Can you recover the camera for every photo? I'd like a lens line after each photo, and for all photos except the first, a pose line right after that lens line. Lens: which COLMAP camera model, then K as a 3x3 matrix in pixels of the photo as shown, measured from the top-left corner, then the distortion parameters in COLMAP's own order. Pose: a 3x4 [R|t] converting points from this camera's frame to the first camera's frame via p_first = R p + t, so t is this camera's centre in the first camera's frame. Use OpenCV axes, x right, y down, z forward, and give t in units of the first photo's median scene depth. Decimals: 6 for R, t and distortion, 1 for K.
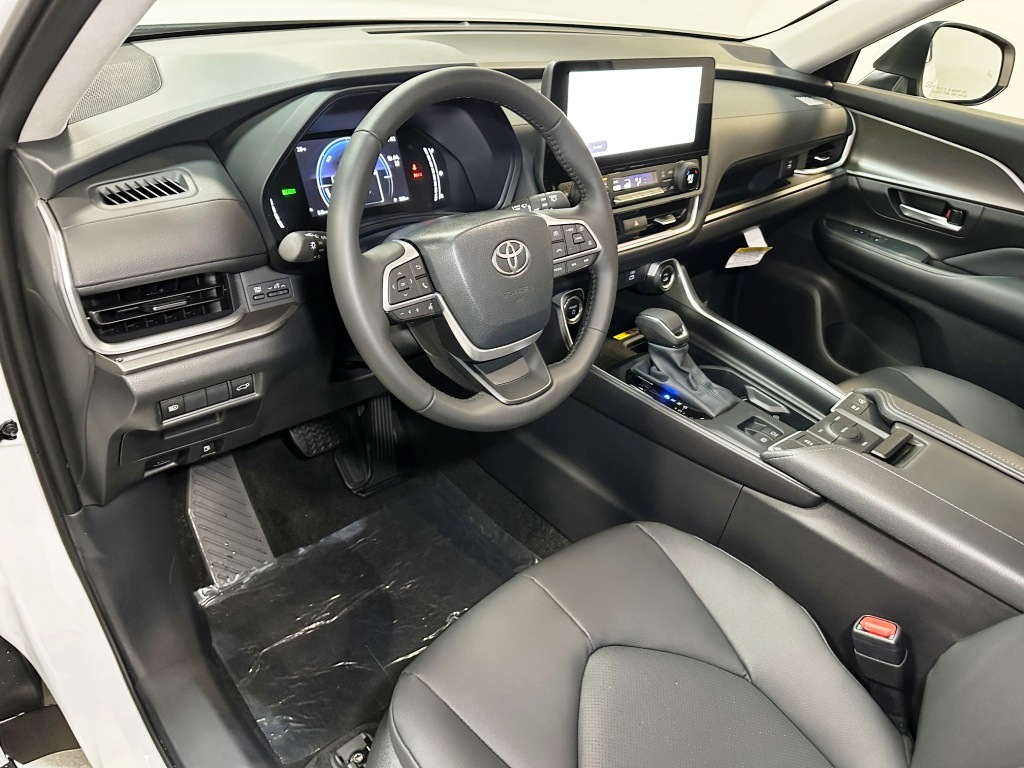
lens RADIAL K [[717.6, 0, 518.8], [0, 717.6, 381.2], [0, 0, 1]] dist [0.105607, -0.131802]
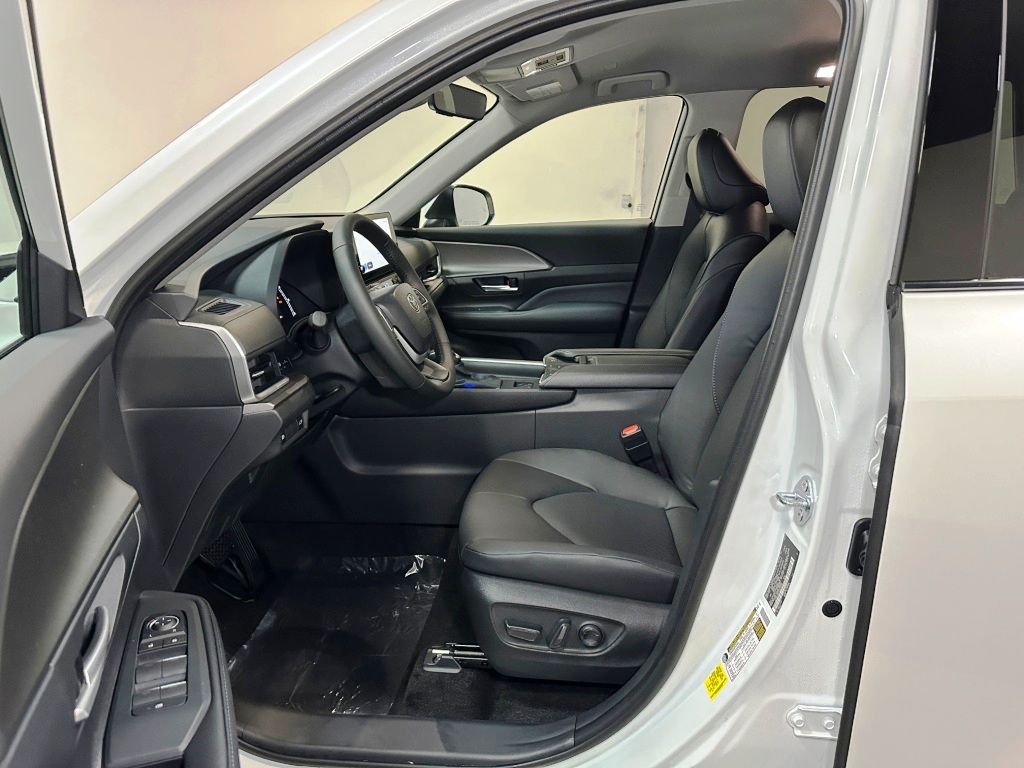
lens RADIAL K [[717.6, 0, 518.8], [0, 717.6, 381.2], [0, 0, 1]] dist [0.105607, -0.131802]
pose [[0.726465, -0.303507, 0.616548, -0.491835], [0.453904, 0.885545, -0.098899, 0.149031], [-0.515965, 0.351700, 0.781081, -0.233095]]
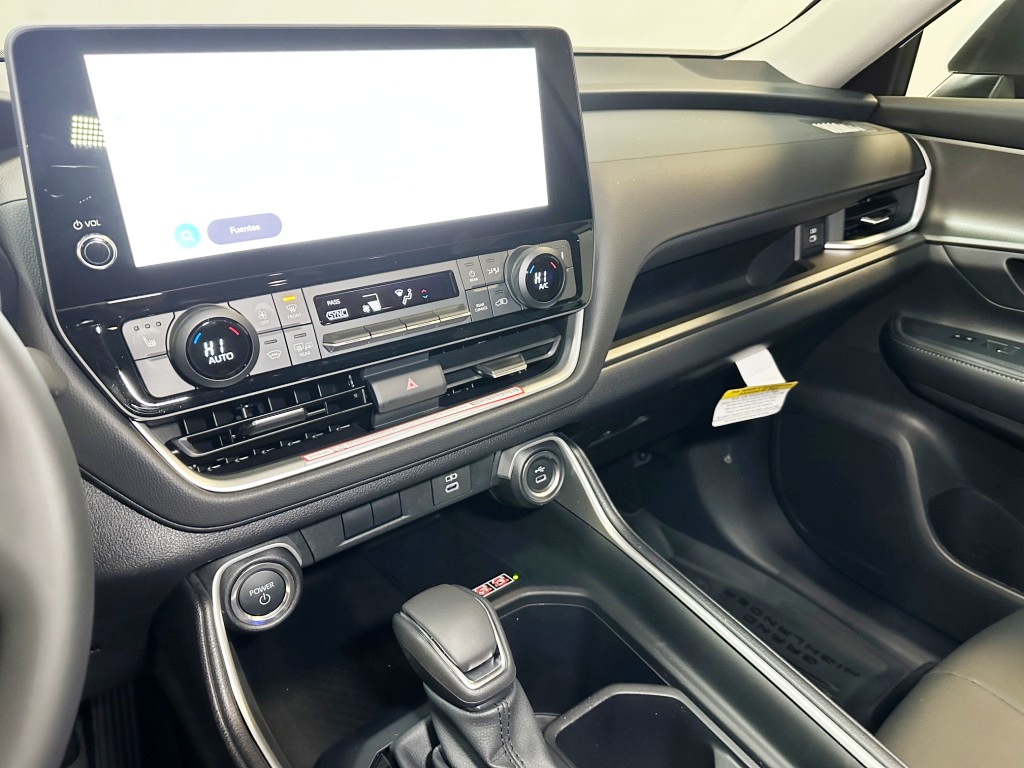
lens RADIAL K [[717.6, 0, 518.8], [0, 717.6, 381.2], [0, 0, 1]] dist [0.105607, -0.131802]
pose [[0.987330, -0.072440, -0.141181, 0.217681], [0.051564, 0.987898, -0.146284, -0.113622], [0.150070, 0.137151, 0.979116, 0.425691]]
